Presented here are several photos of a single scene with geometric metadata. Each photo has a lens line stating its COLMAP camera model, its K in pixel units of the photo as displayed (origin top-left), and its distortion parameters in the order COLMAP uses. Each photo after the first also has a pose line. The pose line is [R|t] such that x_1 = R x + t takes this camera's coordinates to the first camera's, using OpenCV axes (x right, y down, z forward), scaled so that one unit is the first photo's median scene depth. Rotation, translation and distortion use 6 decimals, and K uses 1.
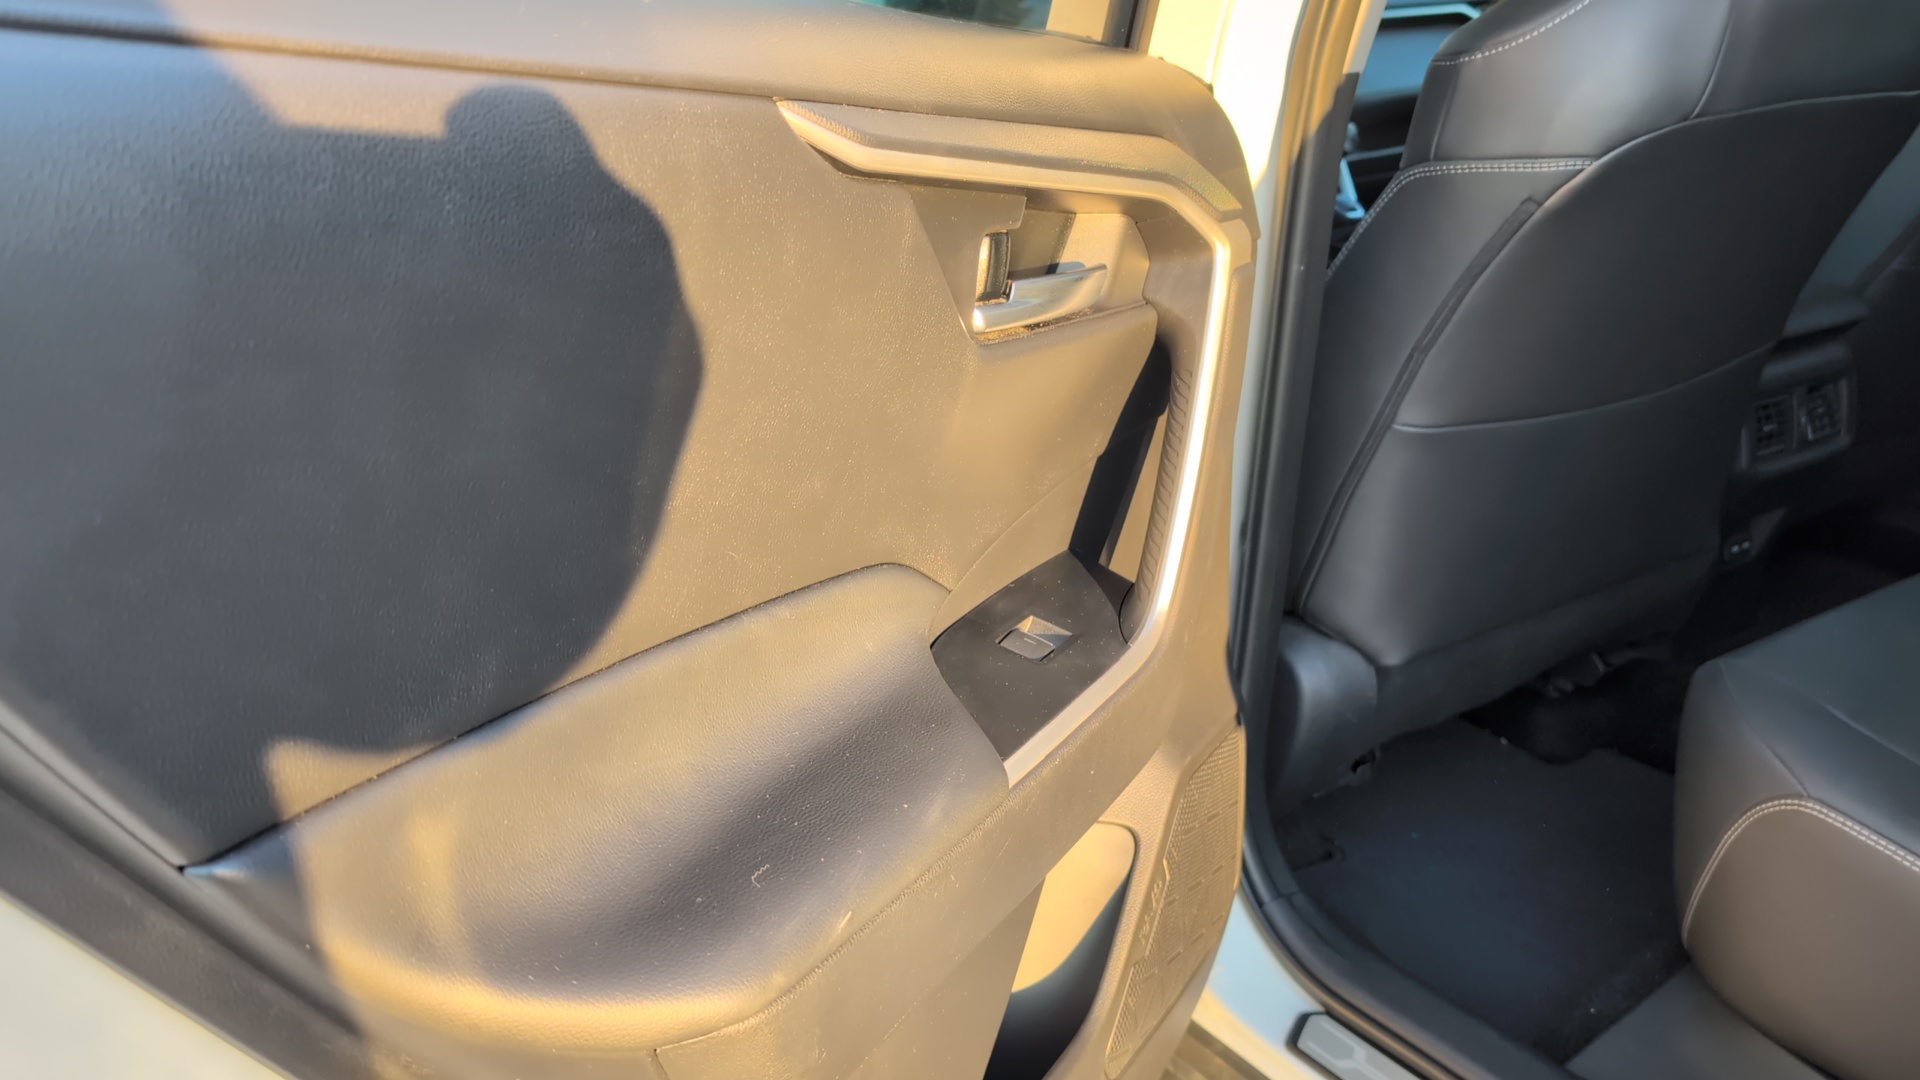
lens RADIAL K [[1643.2, 0, 951.5], [0, 1643.2, 538.9], [0, 0, 1]] dist [0.034434, -0.035724]
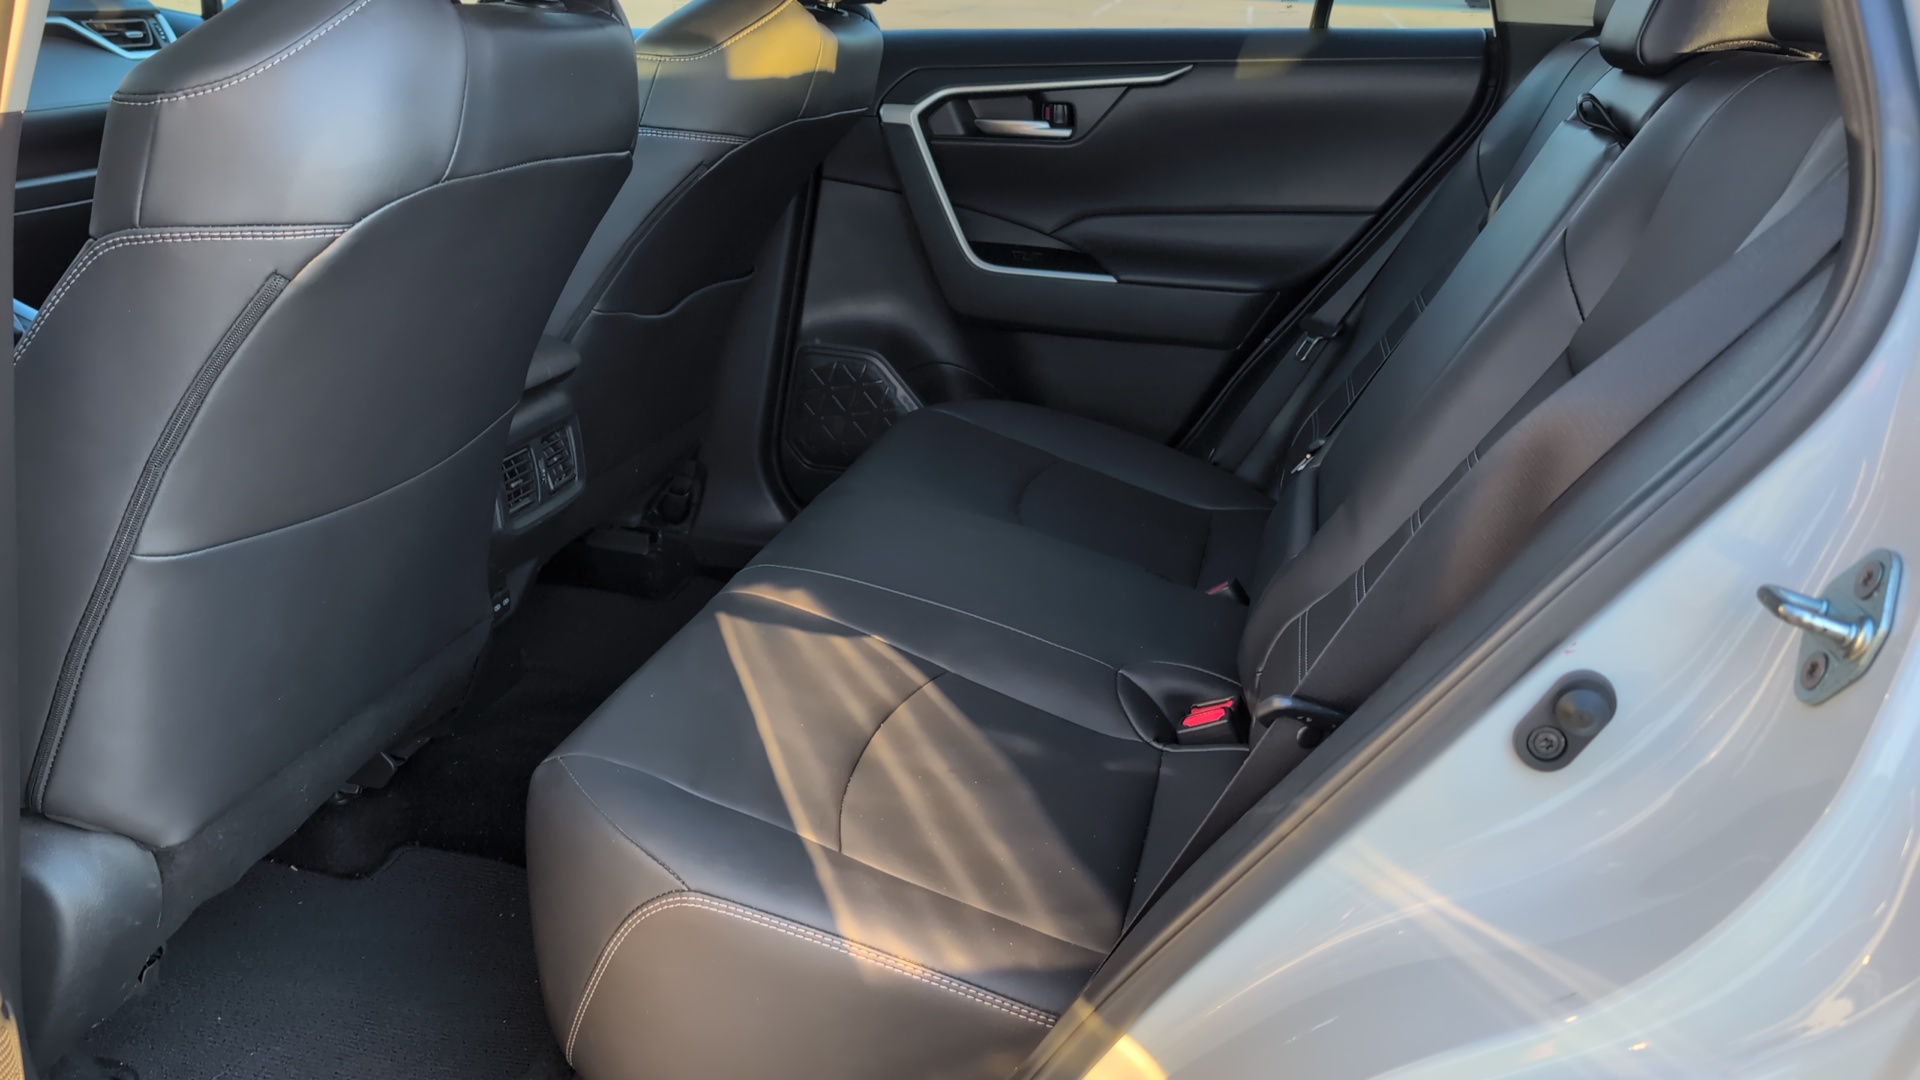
lens RADIAL K [[1643.2, 0, 968.7], [0, 1643.2, 542.8], [0, 0, 1]] dist [0.034434, -0.035724]
pose [[0.696875, -0.148489, 0.701653, -0.007367], [0.153622, 0.986530, 0.056201, -0.054934], [-0.700547, 0.068624, 0.710299, 0.147671]]
